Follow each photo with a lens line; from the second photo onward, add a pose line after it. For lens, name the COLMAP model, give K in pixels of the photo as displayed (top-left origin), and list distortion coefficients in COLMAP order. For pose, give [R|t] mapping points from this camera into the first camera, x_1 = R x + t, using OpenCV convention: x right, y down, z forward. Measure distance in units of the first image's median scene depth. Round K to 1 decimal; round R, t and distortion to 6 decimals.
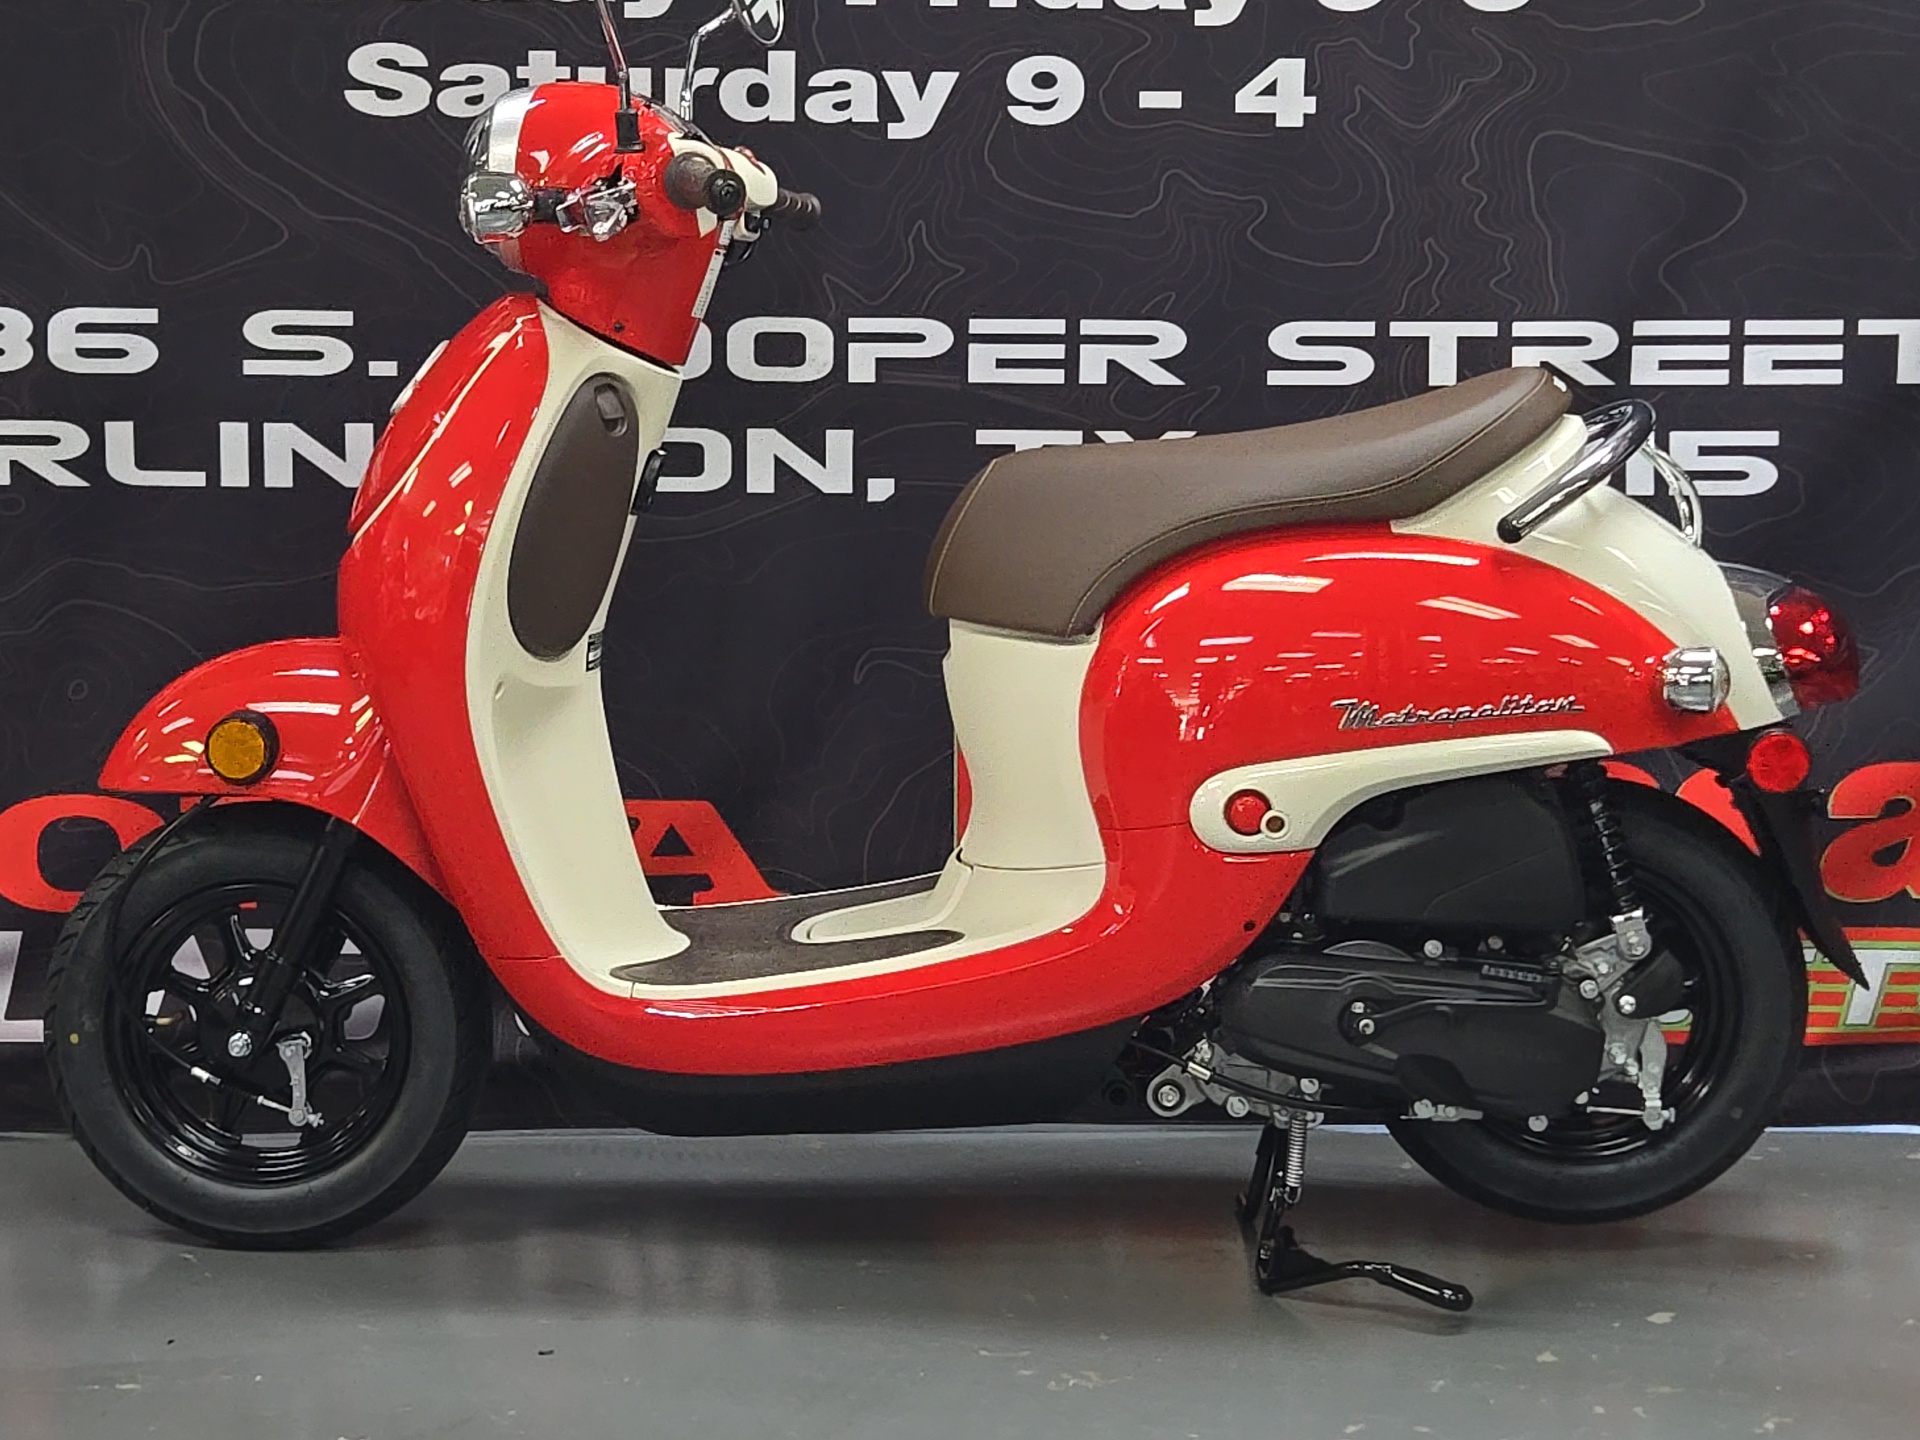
lens RADIAL K [[1279.2, 0, 960.0], [0, 1279.2, 720.0], [0, 0, 1]] dist [0.002696, 0.000538]
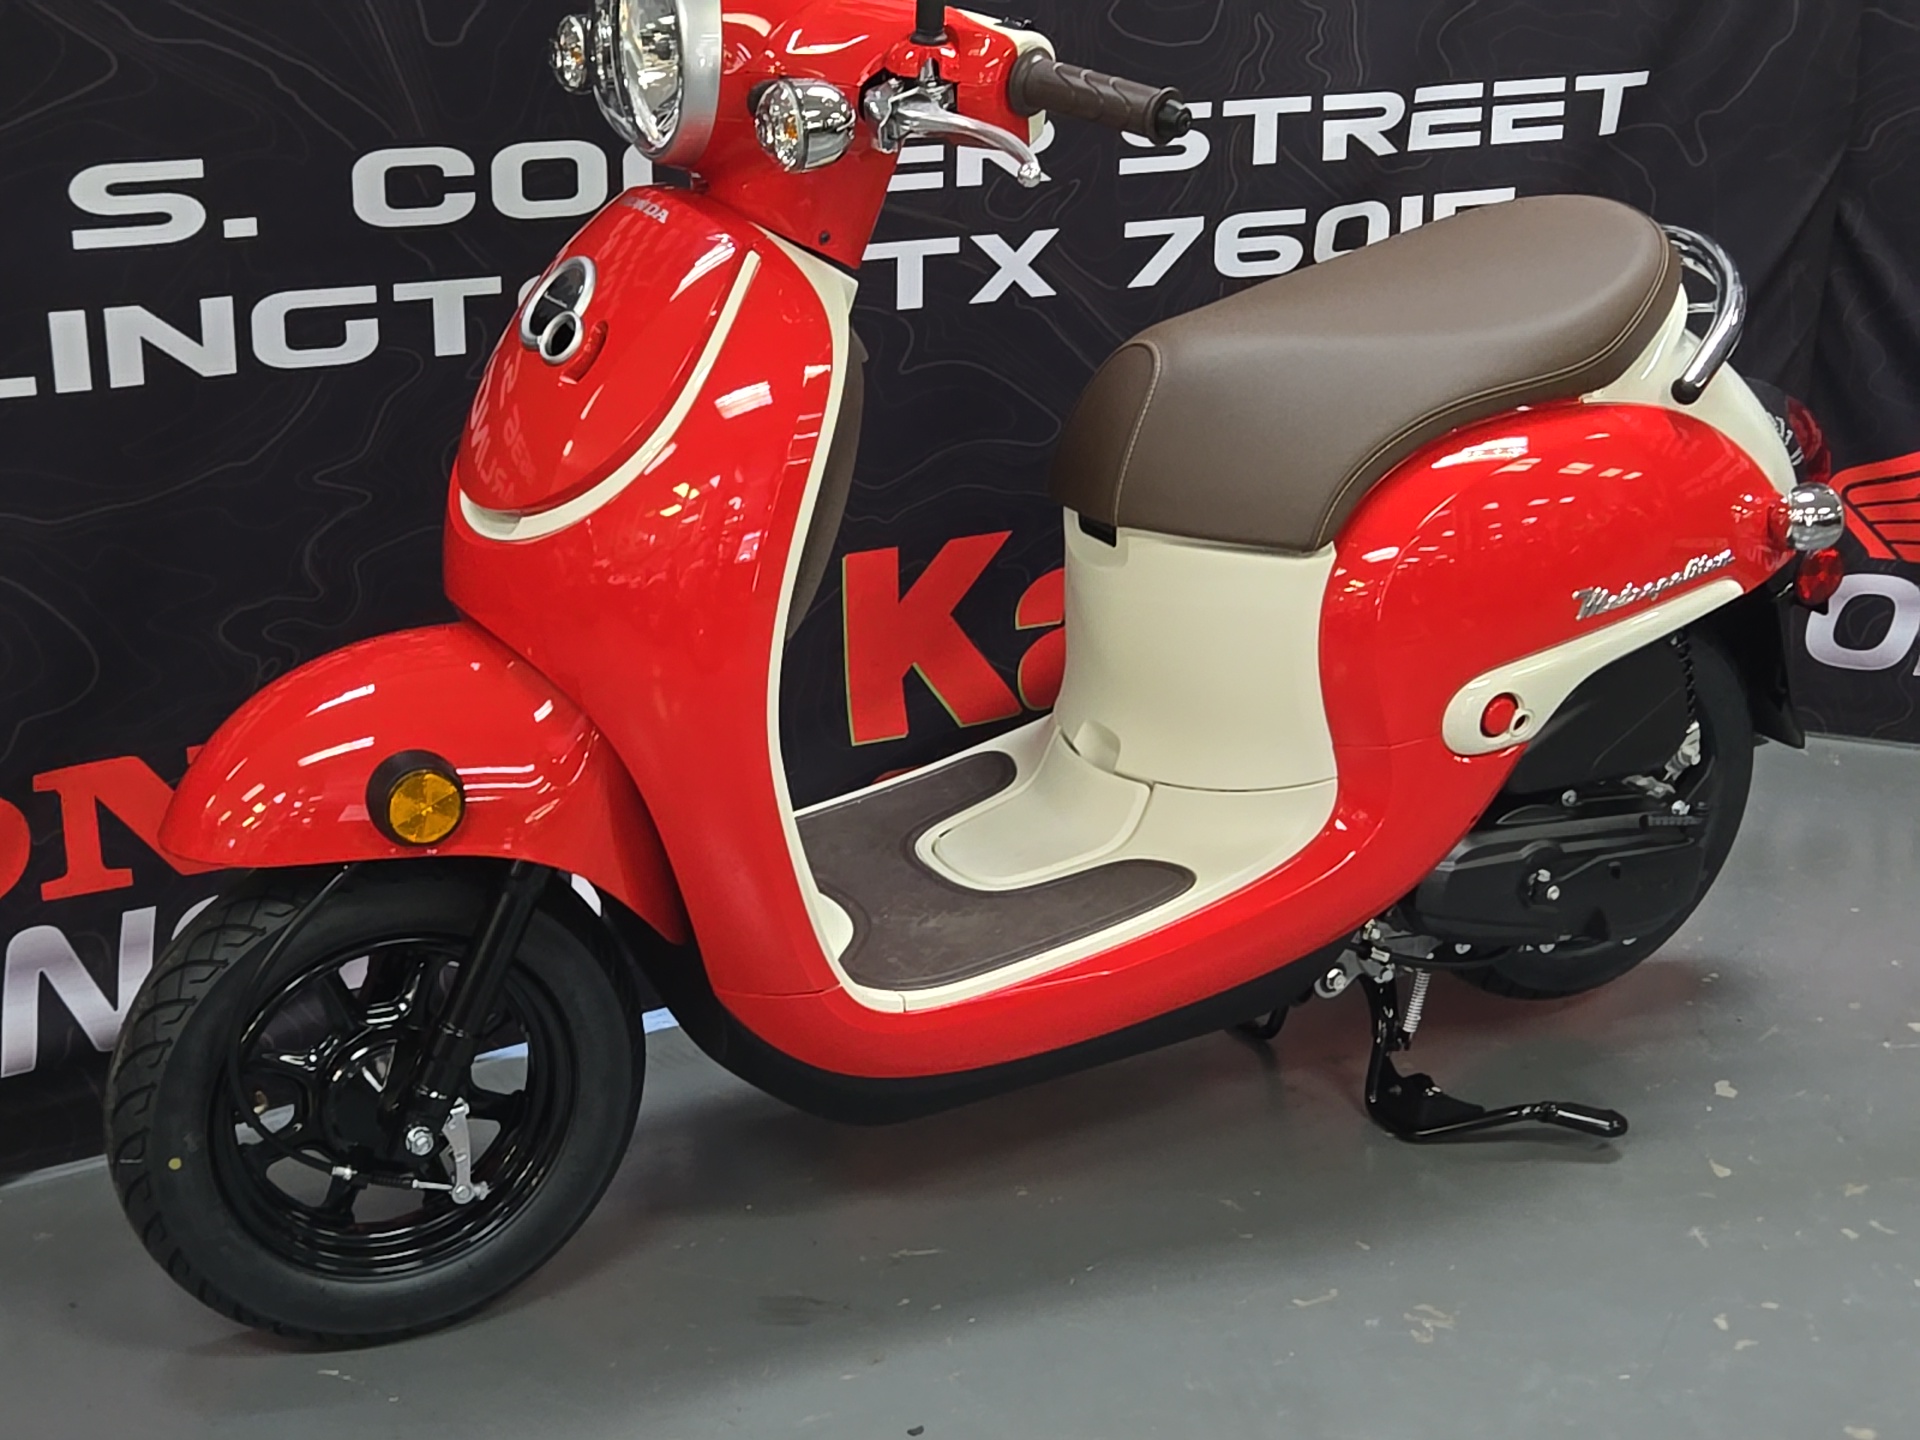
lens RADIAL K [[1292.7, 0, 960.2], [0, 1292.7, 621.5], [0, 0, 1]] dist [0.005071, 0.001444]
pose [[0.971838, -0.107266, 0.209822, -0.211842], [0.085538, 0.990239, 0.110043, -0.080835], [-0.219578, -0.088996, 0.971527, 0.083302]]
